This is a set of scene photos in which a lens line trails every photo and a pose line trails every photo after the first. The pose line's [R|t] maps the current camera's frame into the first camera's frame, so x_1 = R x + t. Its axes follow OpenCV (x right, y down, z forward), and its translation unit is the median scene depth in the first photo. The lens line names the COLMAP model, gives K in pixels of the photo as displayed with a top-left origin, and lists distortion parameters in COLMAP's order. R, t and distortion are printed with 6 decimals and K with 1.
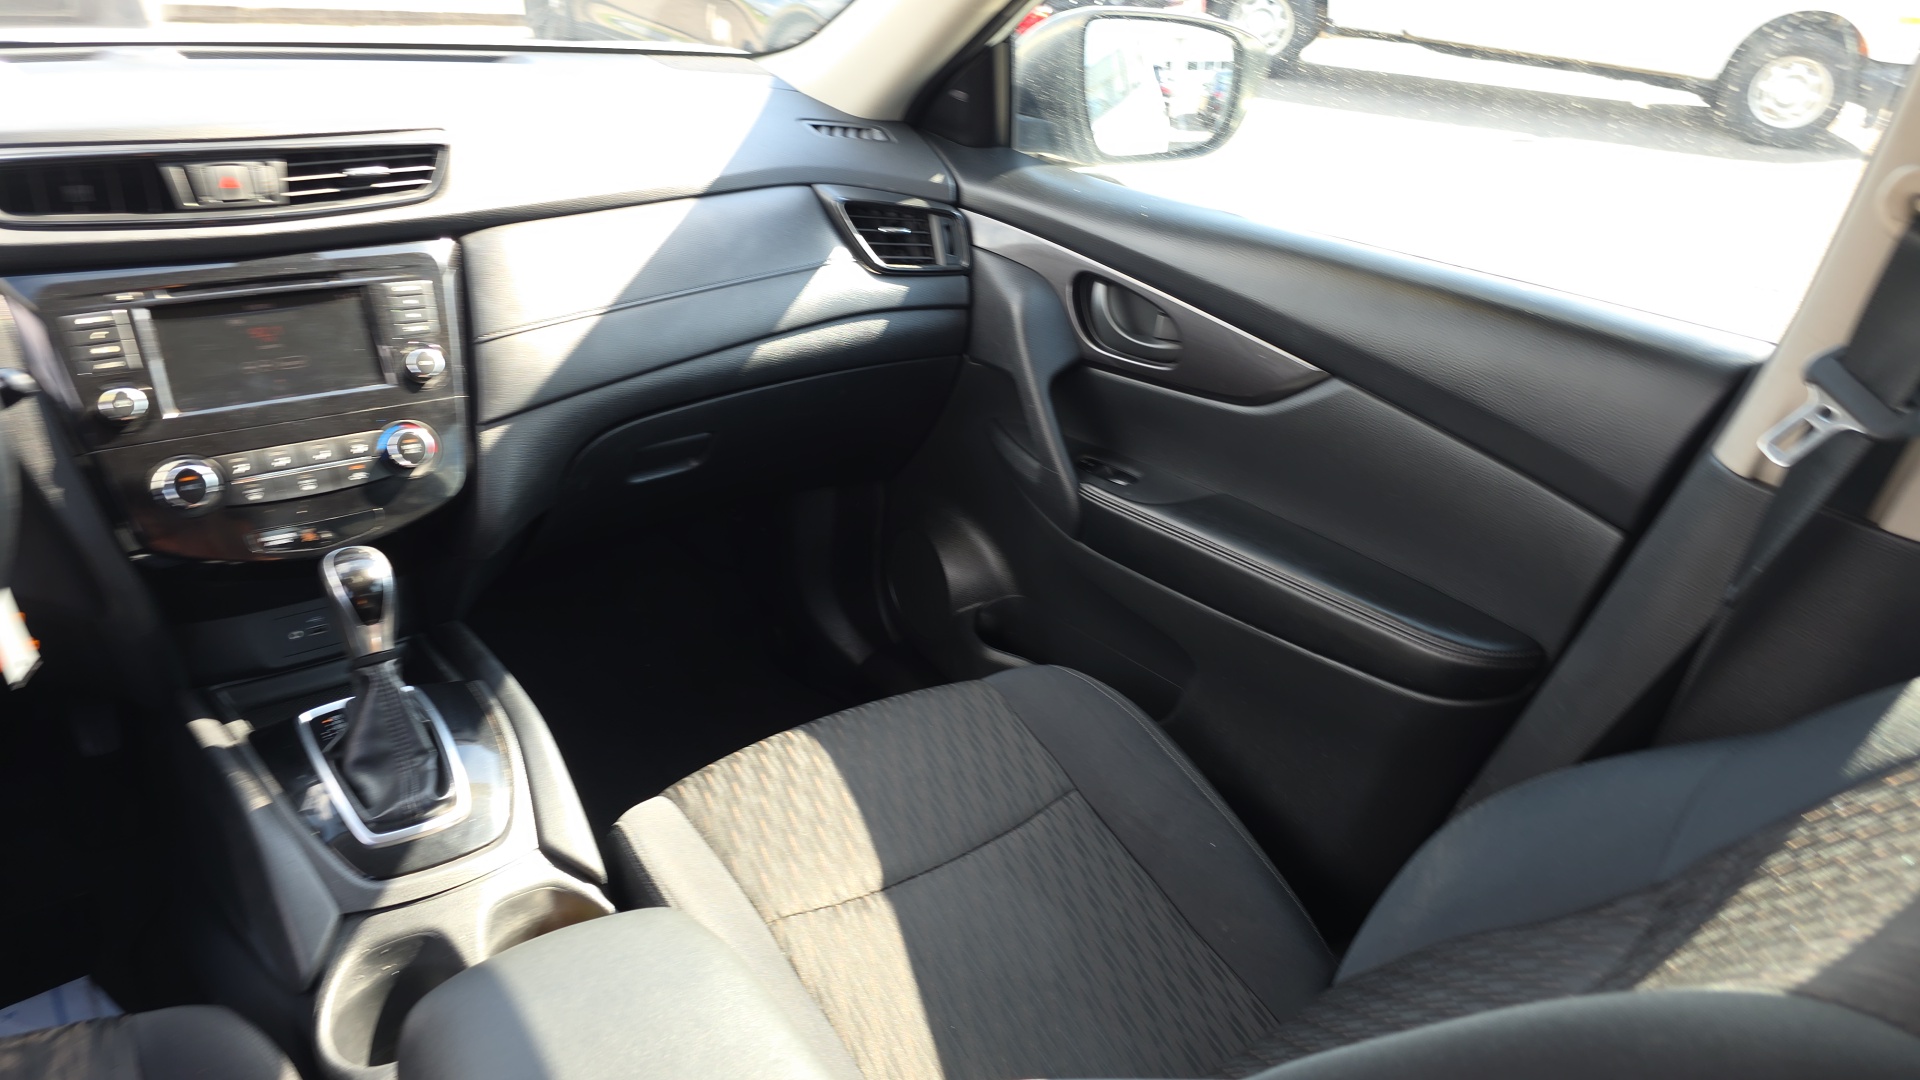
lens RADIAL K [[1286.2, 0, 953.9], [0, 1286.2, 527.9], [0, 0, 1]] dist [0.073570, -0.085877]
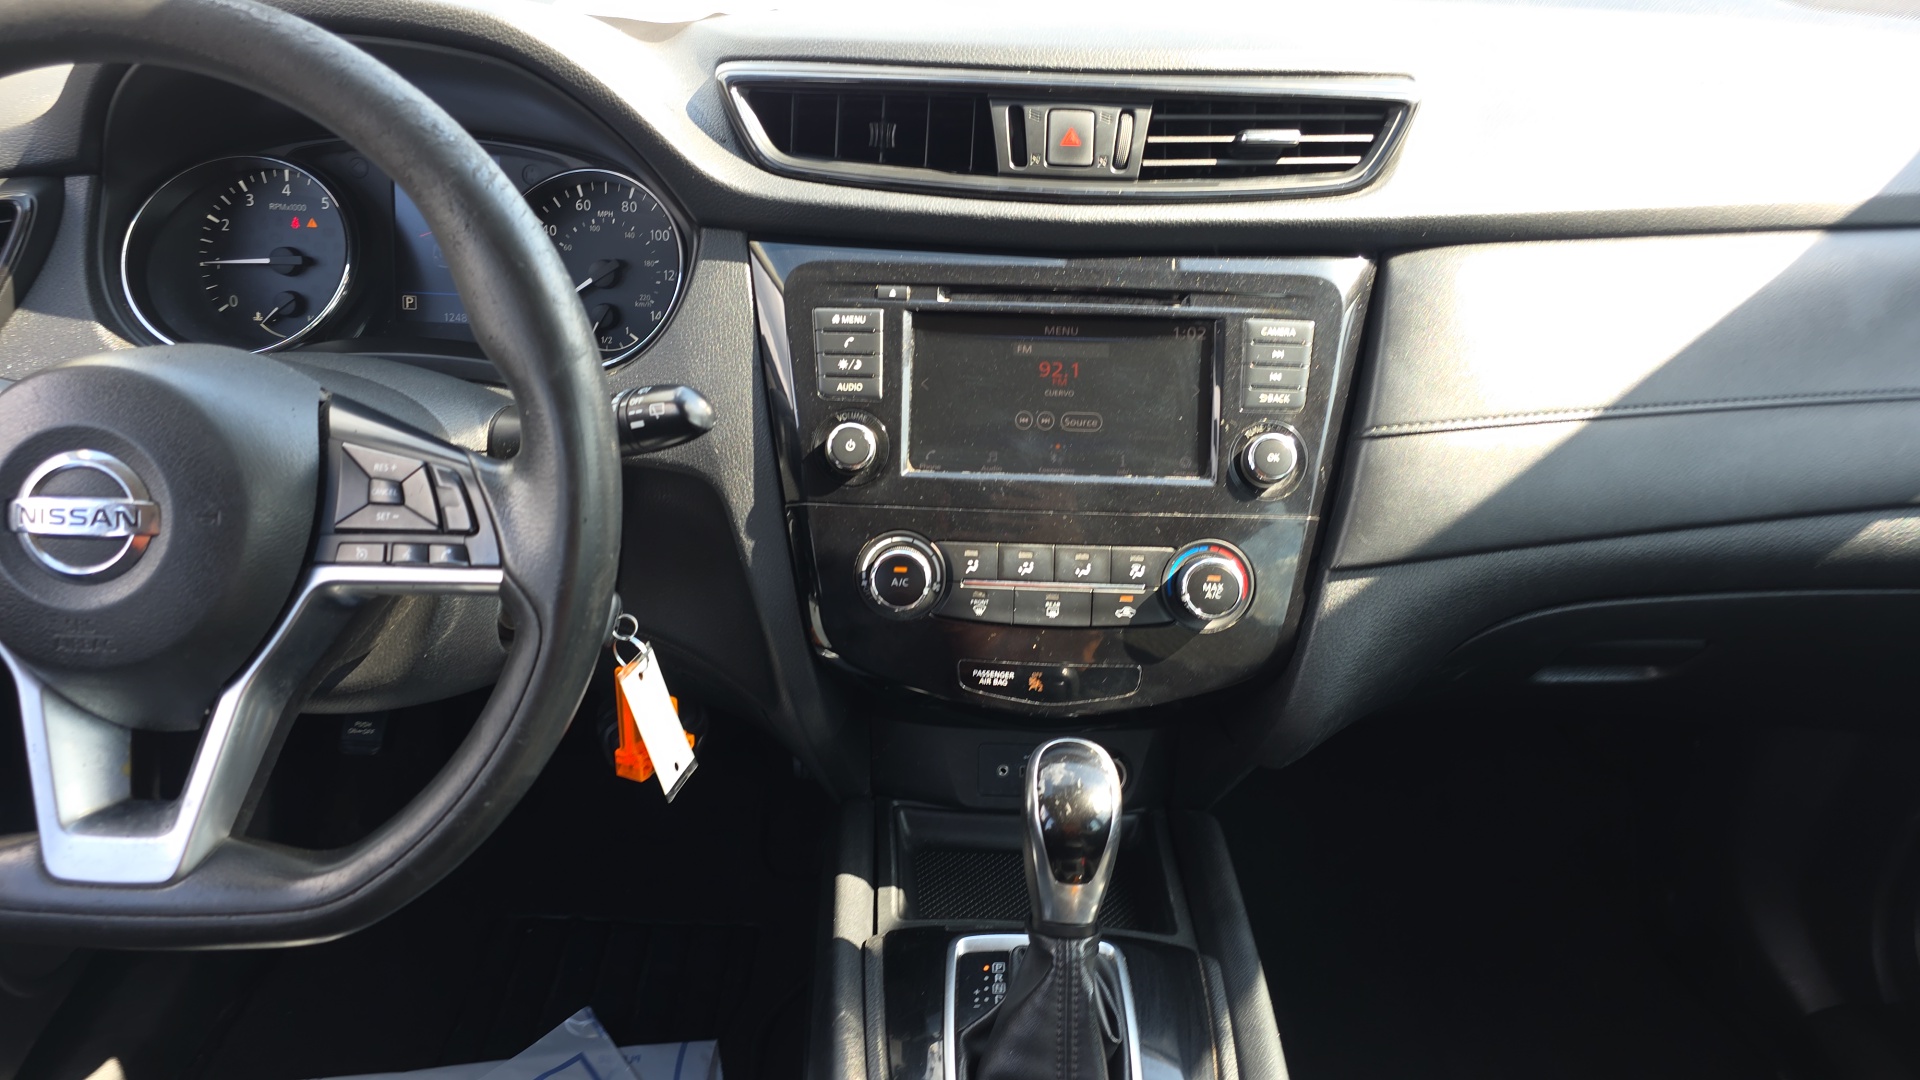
lens RADIAL K [[1295.3, 0, 927.4], [0, 1295.3, 558.6], [0, 0, 1]] dist [0.075387, -0.095476]
pose [[0.787631, 0.262495, -0.557434, -0.179062], [-0.242173, 0.963786, 0.111665, -0.109662], [0.566559, 0.047045, 0.822677, 0.404689]]
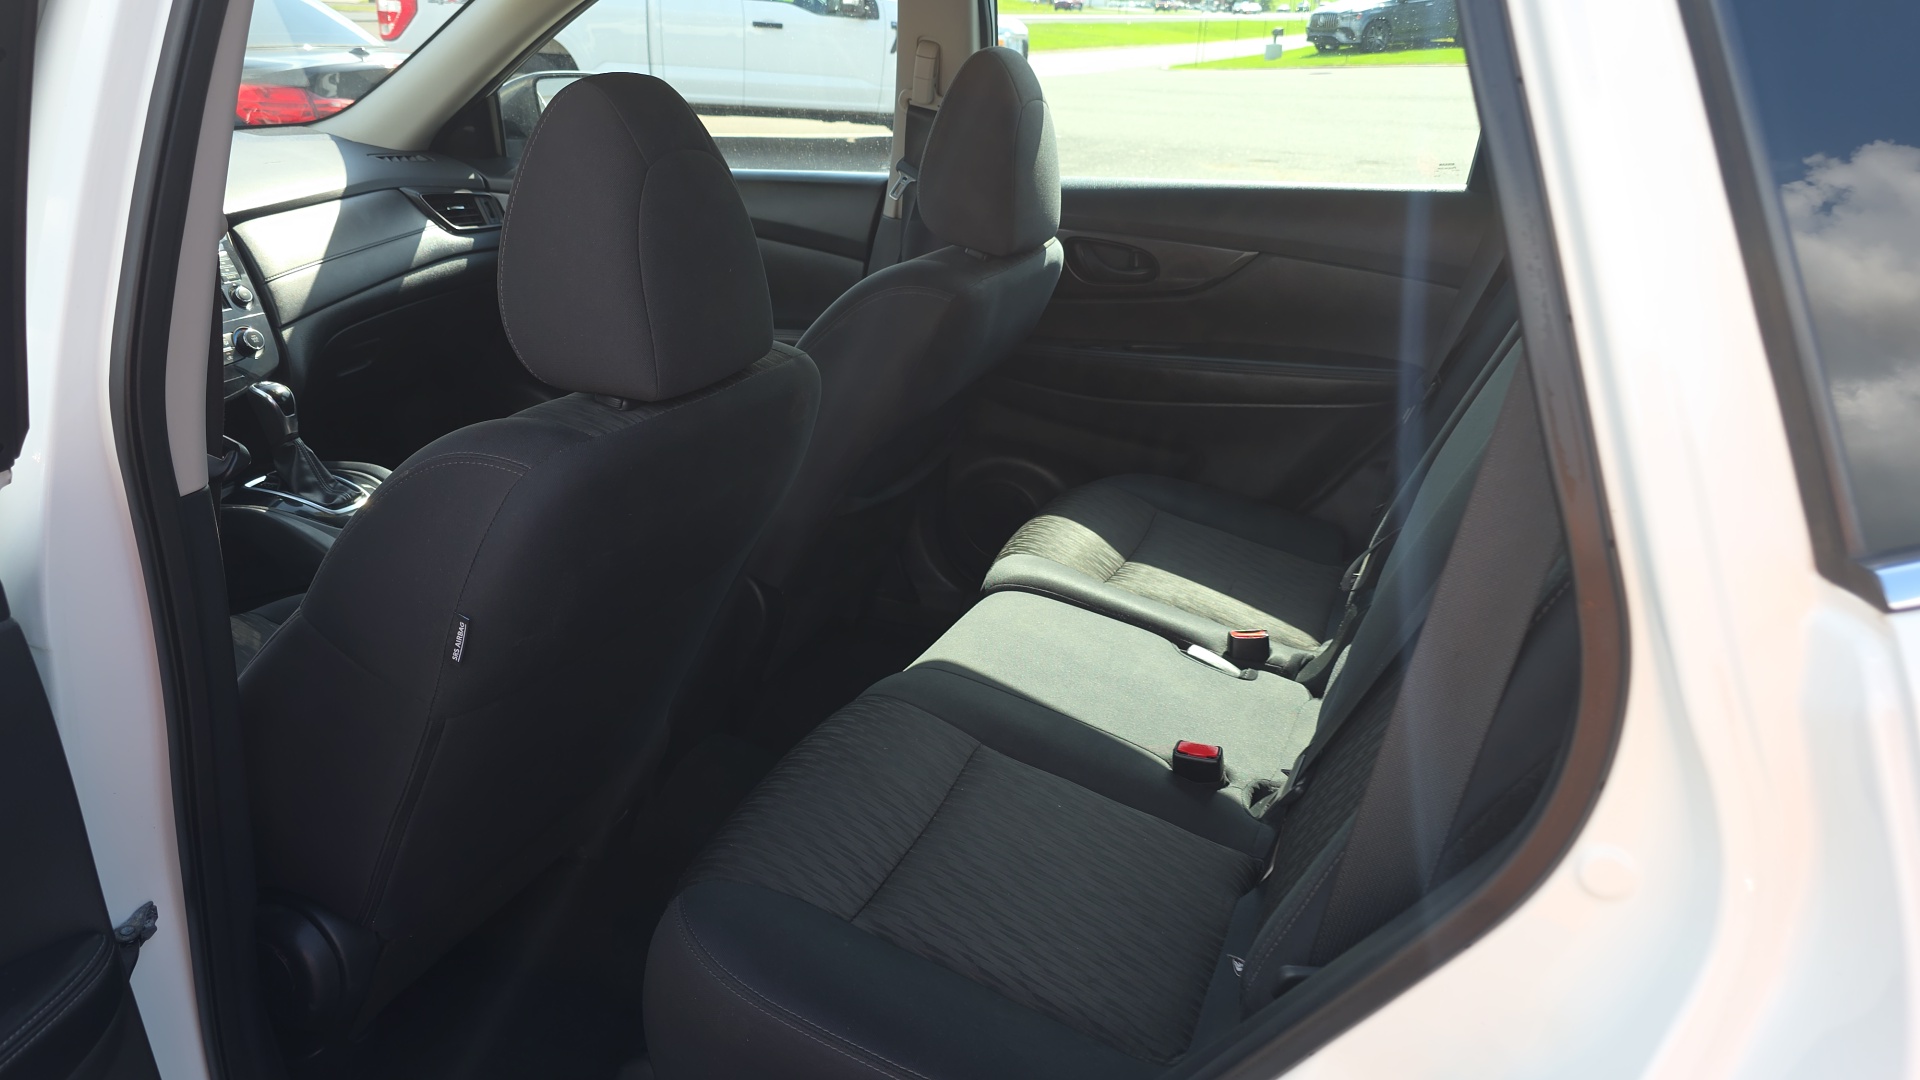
lens RADIAL K [[1290.8, 0, 941.9], [0, 1290.8, 545.8], [0, 0, 1]] dist [0.070804, -0.067655]
pose [[0.858909, -0.248794, 0.447635, -0.473144], [0.268331, 0.963110, 0.020427, 0.418299], [-0.436204, 0.102569, 0.893983, -0.961738]]
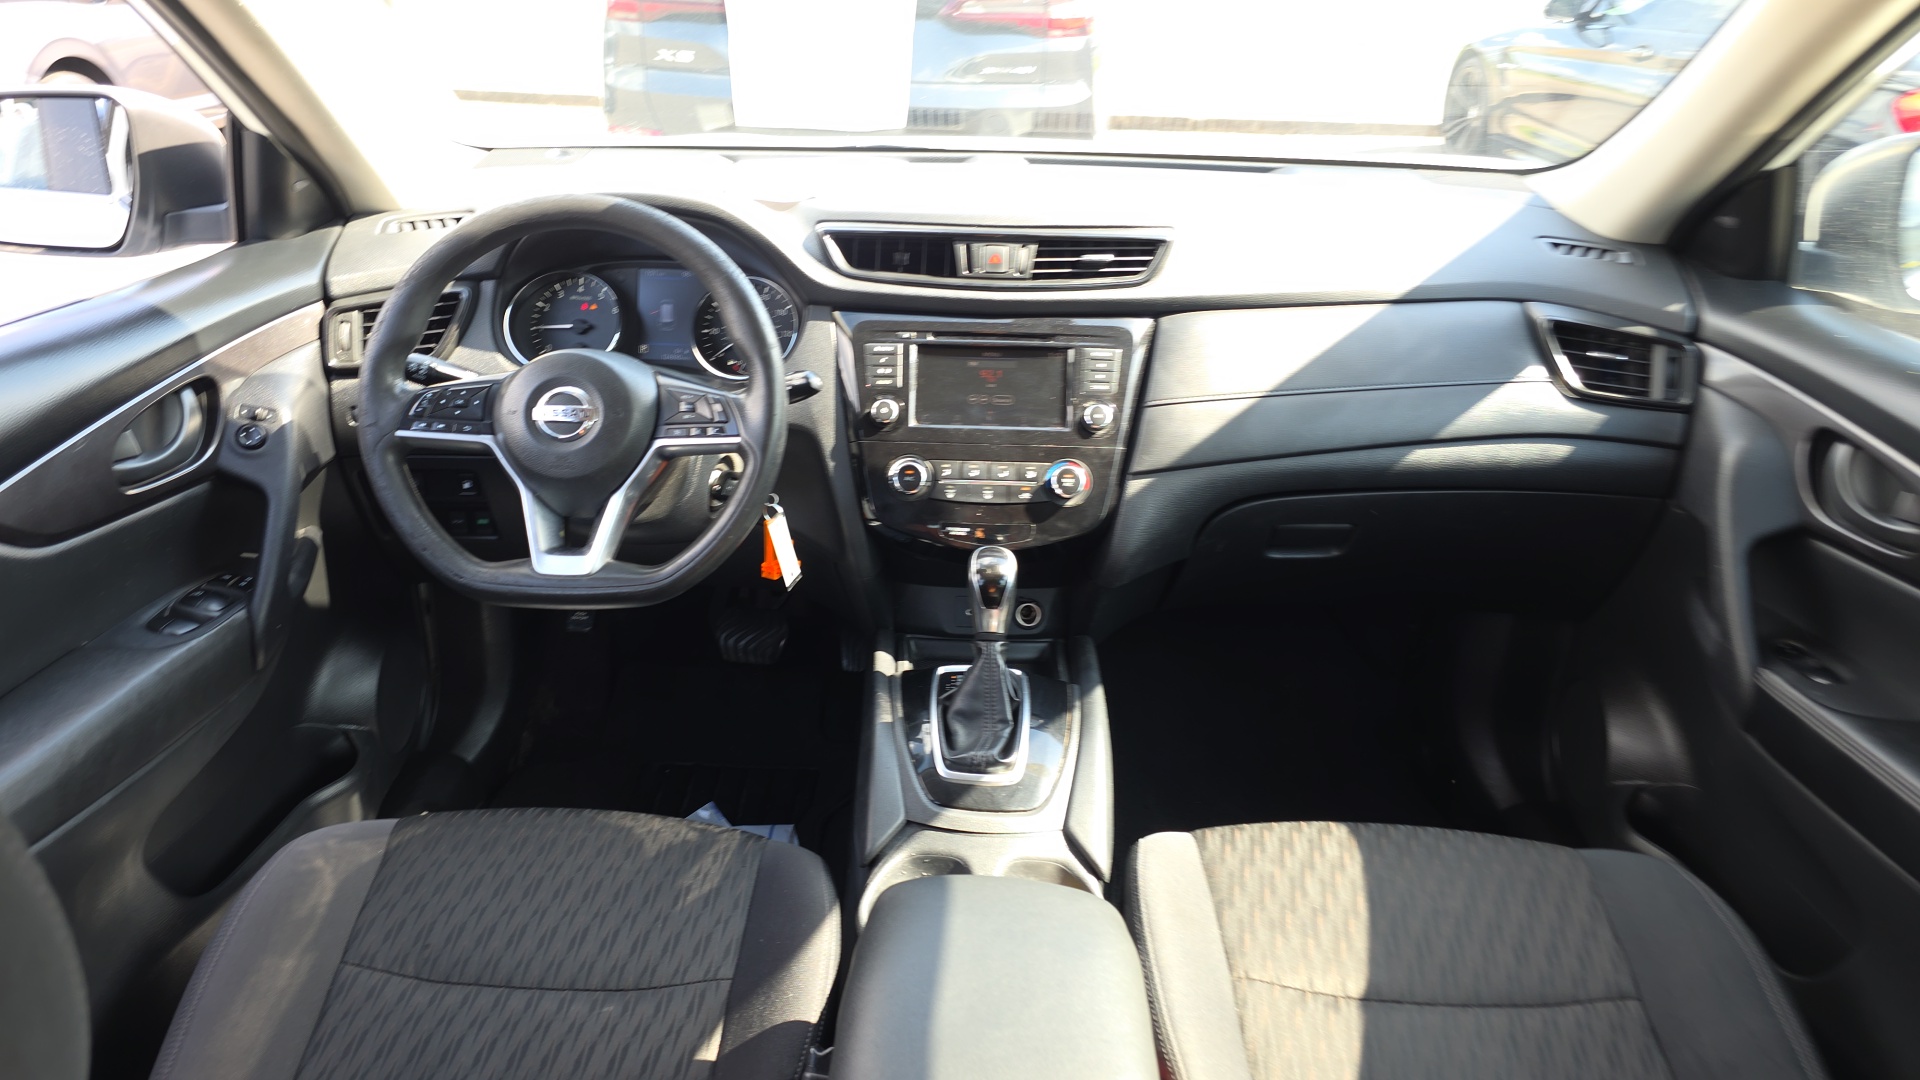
lens RADIAL K [[1281.2, 0, 920.8], [0, 1281.2, 536.3], [0, 0, 1]] dist [0.073754, -0.087777]
pose [[0.775291, 0.202192, -0.598367, 0.200118], [-0.242142, 0.970139, 0.014078, 0.004339], [0.583345, 0.133975, 0.801099, -0.034267]]
